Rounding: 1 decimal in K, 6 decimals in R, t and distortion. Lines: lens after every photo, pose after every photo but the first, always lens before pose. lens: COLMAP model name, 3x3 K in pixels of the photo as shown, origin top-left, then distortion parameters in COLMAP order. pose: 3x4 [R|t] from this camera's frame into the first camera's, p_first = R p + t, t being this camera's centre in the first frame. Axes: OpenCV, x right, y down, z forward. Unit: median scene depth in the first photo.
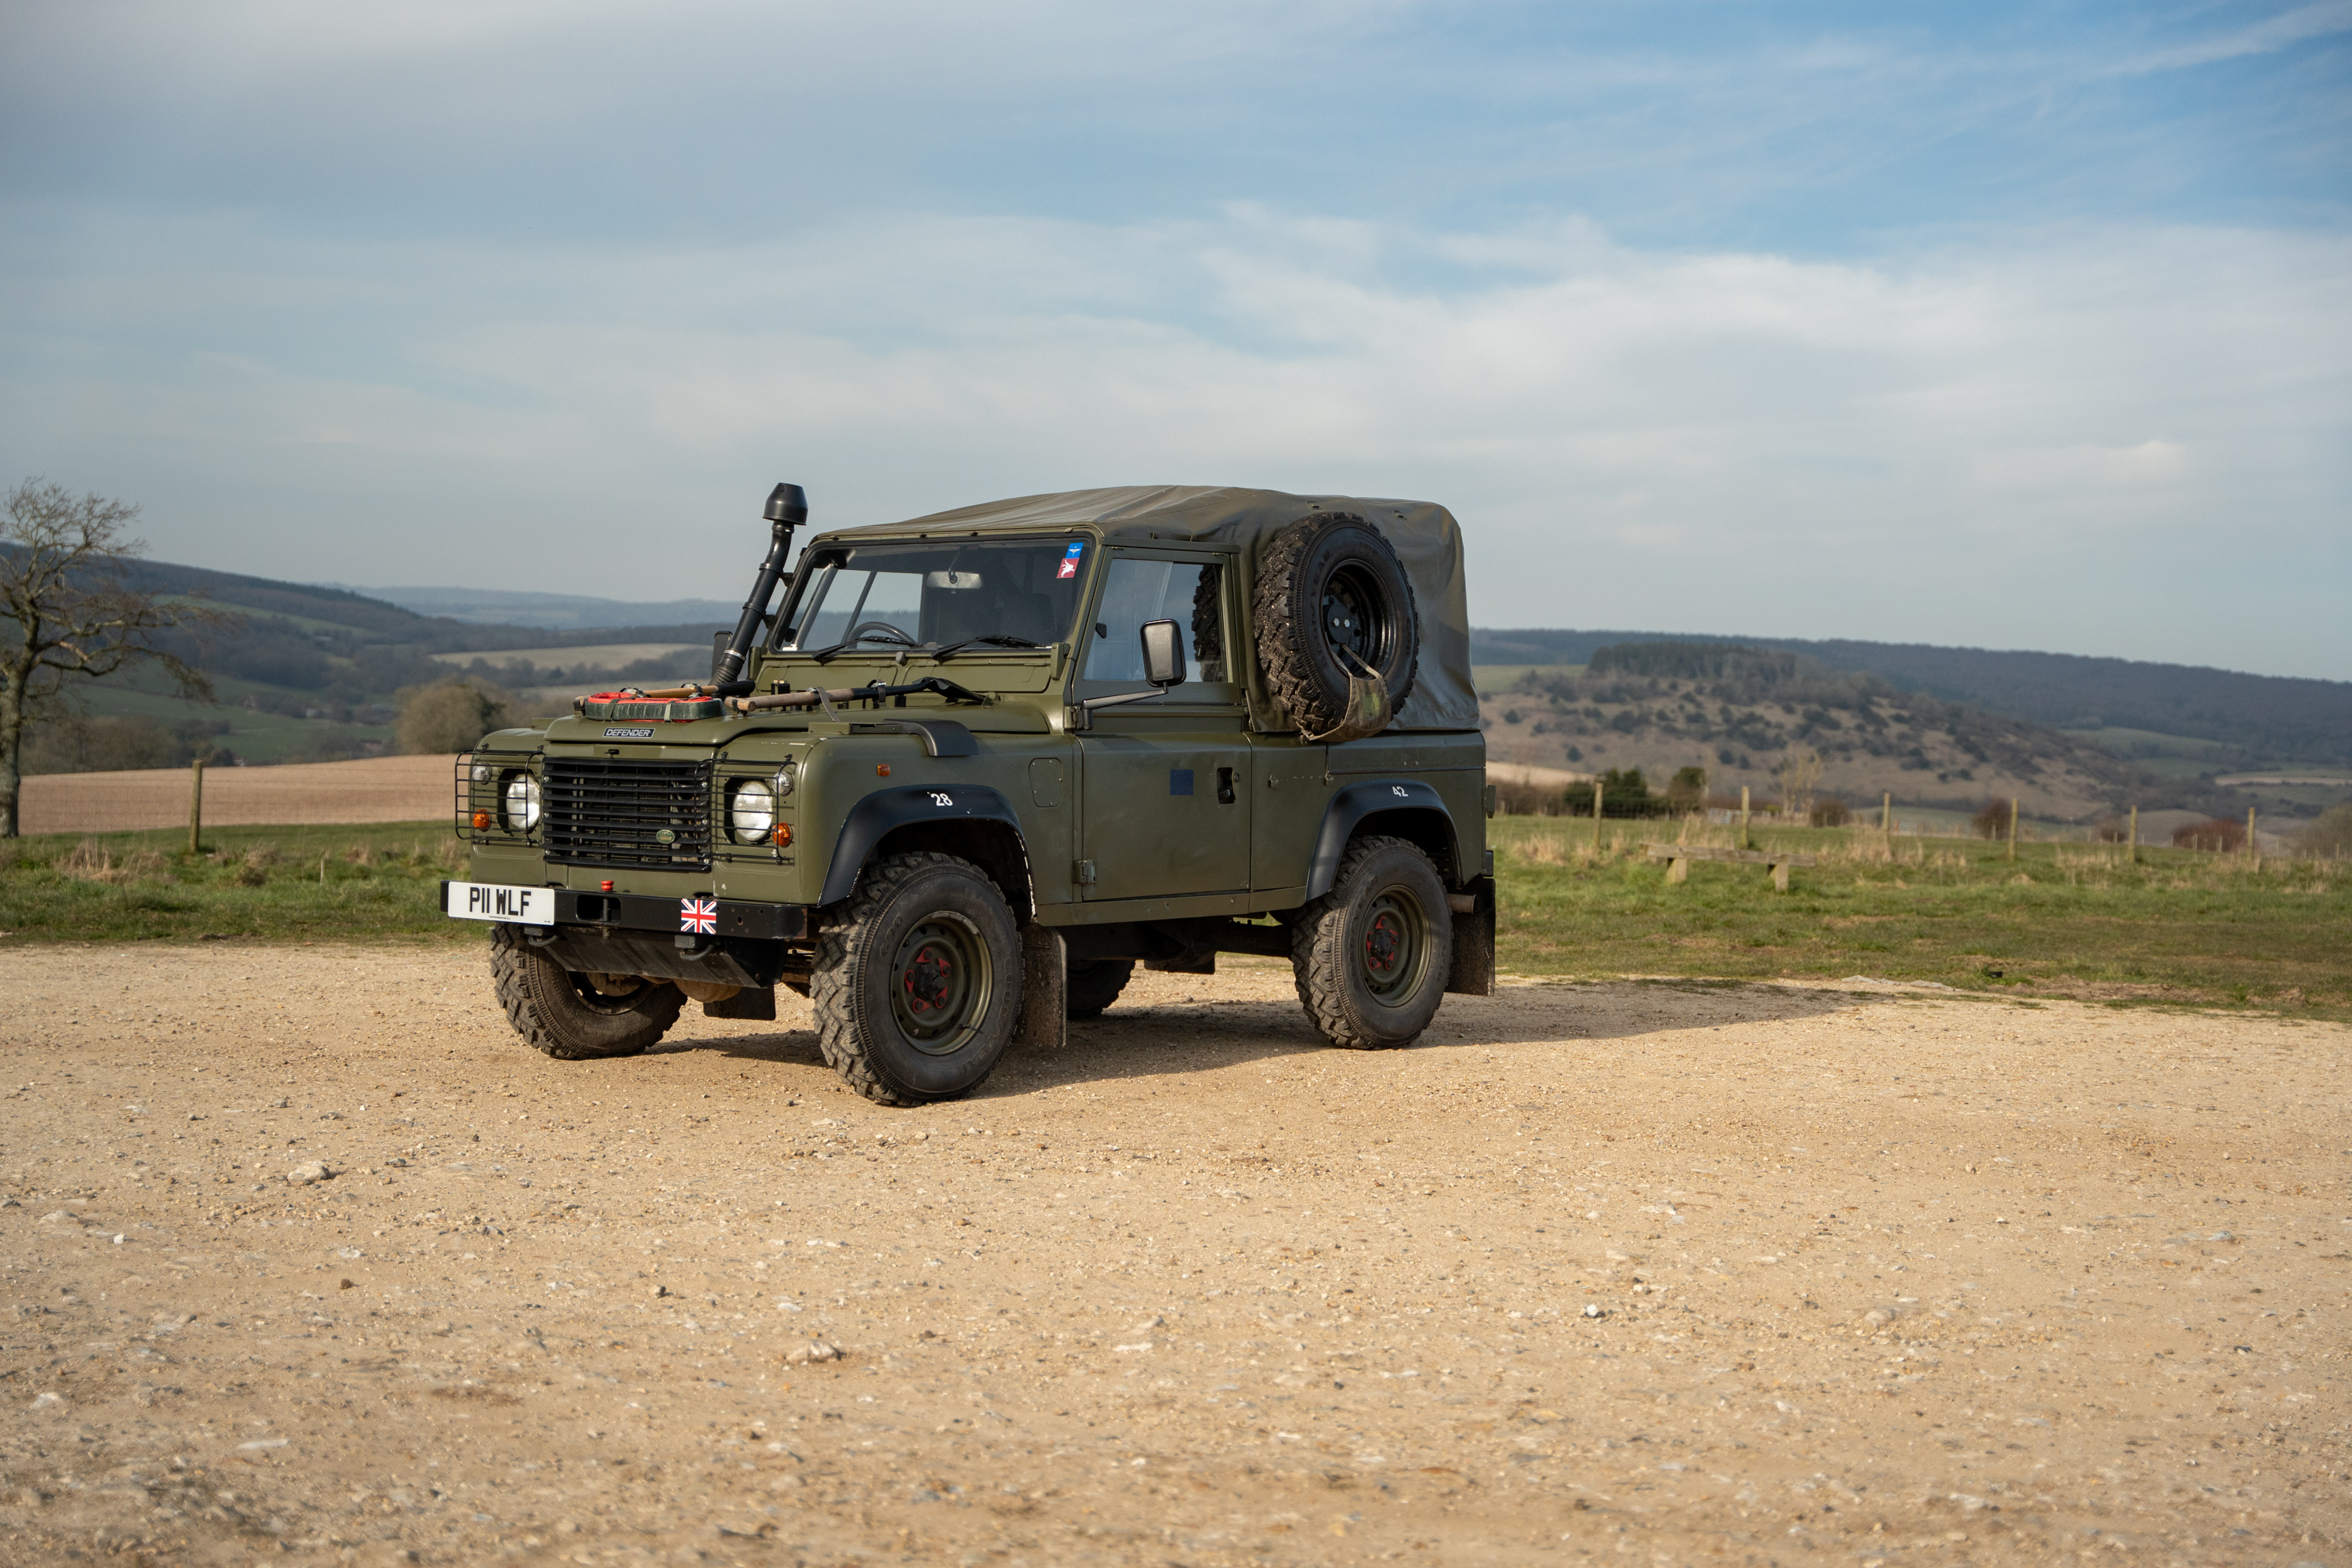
lens RADIAL K [[3168.5, 0, 1176.0], [0, 3168.5, 784.0], [0, 0, 1]] dist [0.031619, 0.385847]
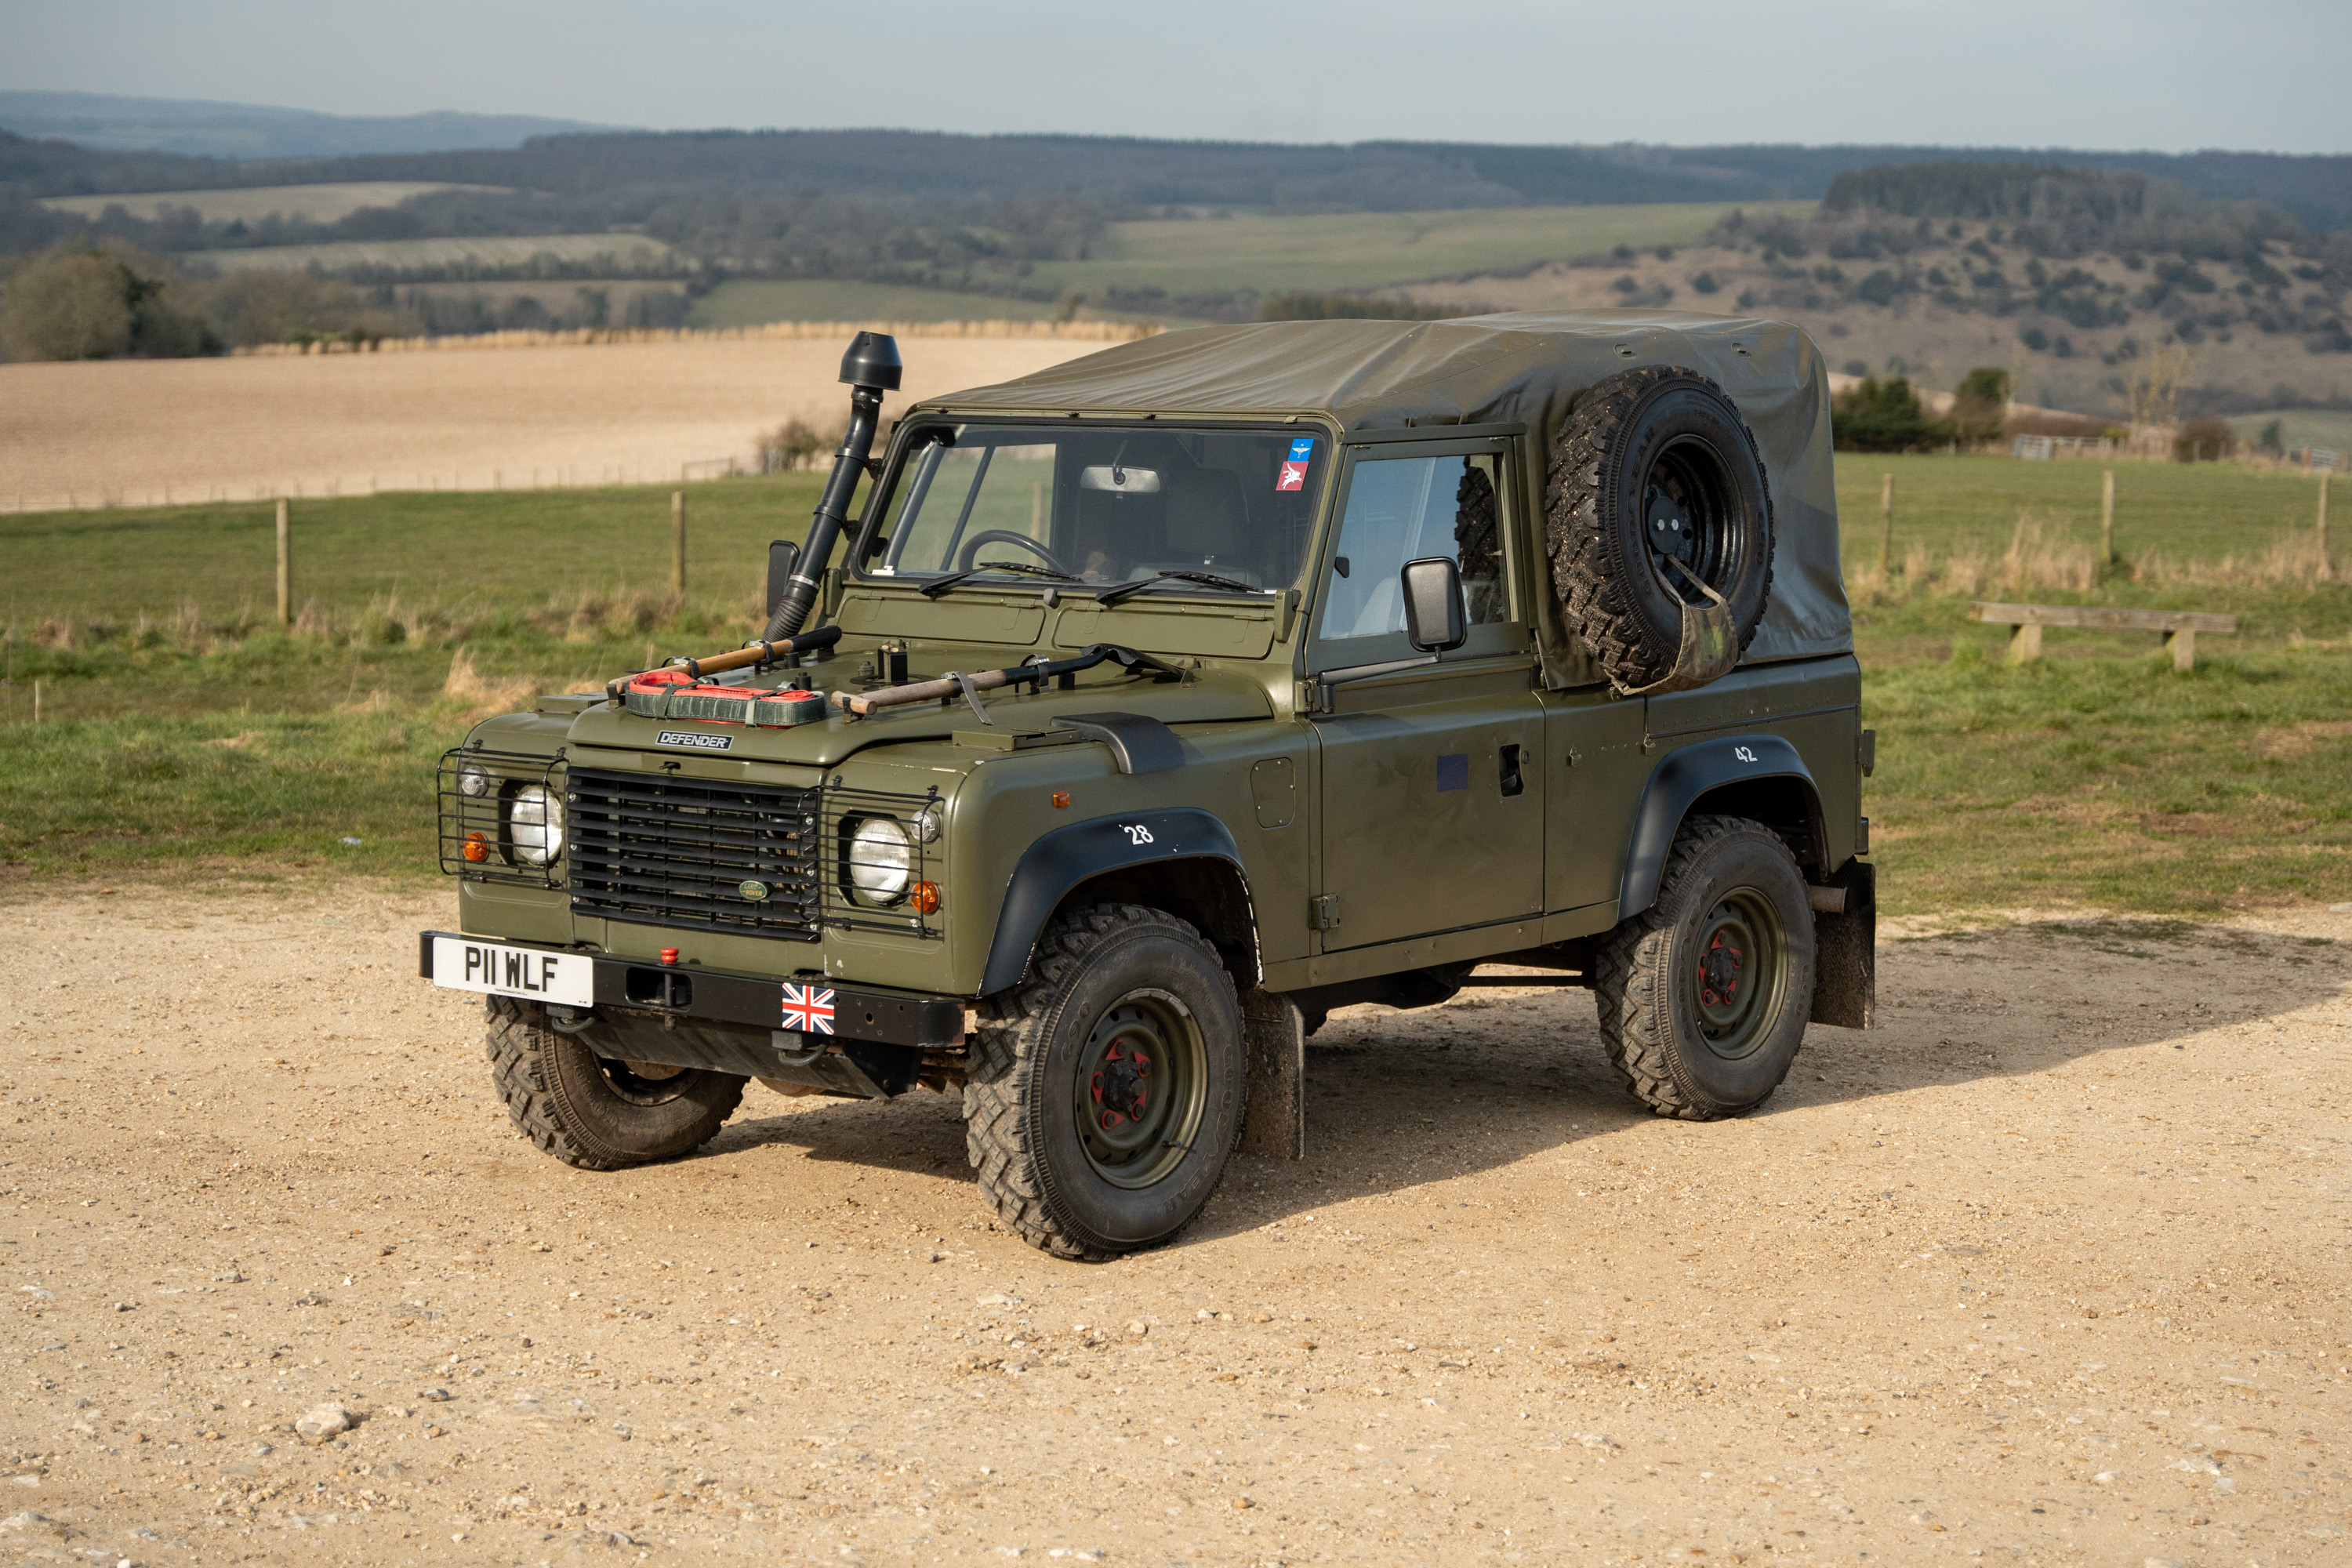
lens RADIAL K [[4793.2, 0, 1169.9], [0, 4793.2, 812.5], [0, 0, 1]] dist [0.211431, 0.342690]
pose [[0.999919, -0.011349, -0.005679, -0.057168], [0.011798, 0.996179, 0.086530, -0.087914], [0.004675, -0.086590, 0.996233, -0.071189]]
